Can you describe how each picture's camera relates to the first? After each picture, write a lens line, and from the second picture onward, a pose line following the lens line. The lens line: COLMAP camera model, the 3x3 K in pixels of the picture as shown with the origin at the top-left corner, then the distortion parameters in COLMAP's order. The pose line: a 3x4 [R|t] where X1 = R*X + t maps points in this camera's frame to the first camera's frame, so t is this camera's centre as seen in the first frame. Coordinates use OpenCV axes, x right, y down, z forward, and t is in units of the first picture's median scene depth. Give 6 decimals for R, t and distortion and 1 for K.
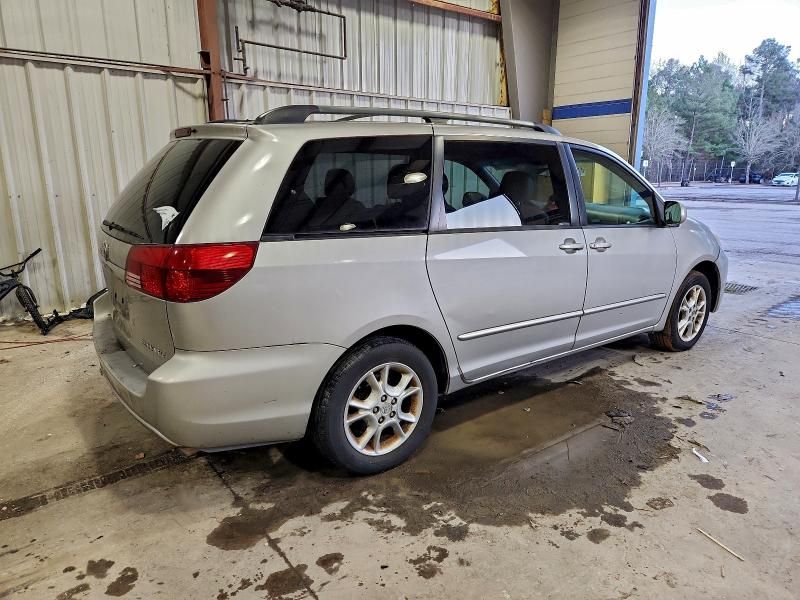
lens RADIAL K [[576.2, 0, 400.0], [0, 576.2, 300.0], [0, 0, 1]] dist [0.043063, -0.006134]
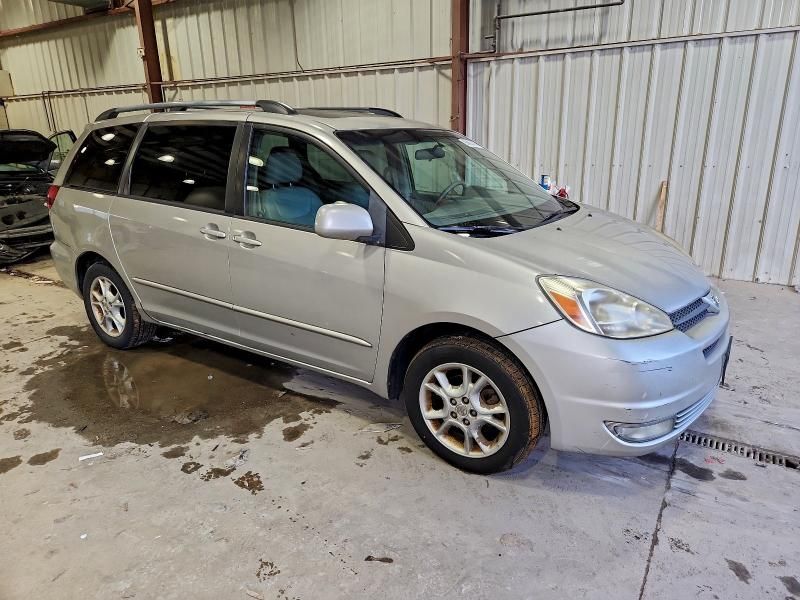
lens RADIAL K [[554.1, 0, 411.7], [0, 554.1, 303.4], [0, 0, 1]] dist [0.046418, -0.045508]
pose [[0.302654, 0.268644, -0.914457, 1.267901], [-0.204575, 0.955403, 0.212966, -0.241937], [0.930887, 0.122620, 0.344114, 0.999348]]
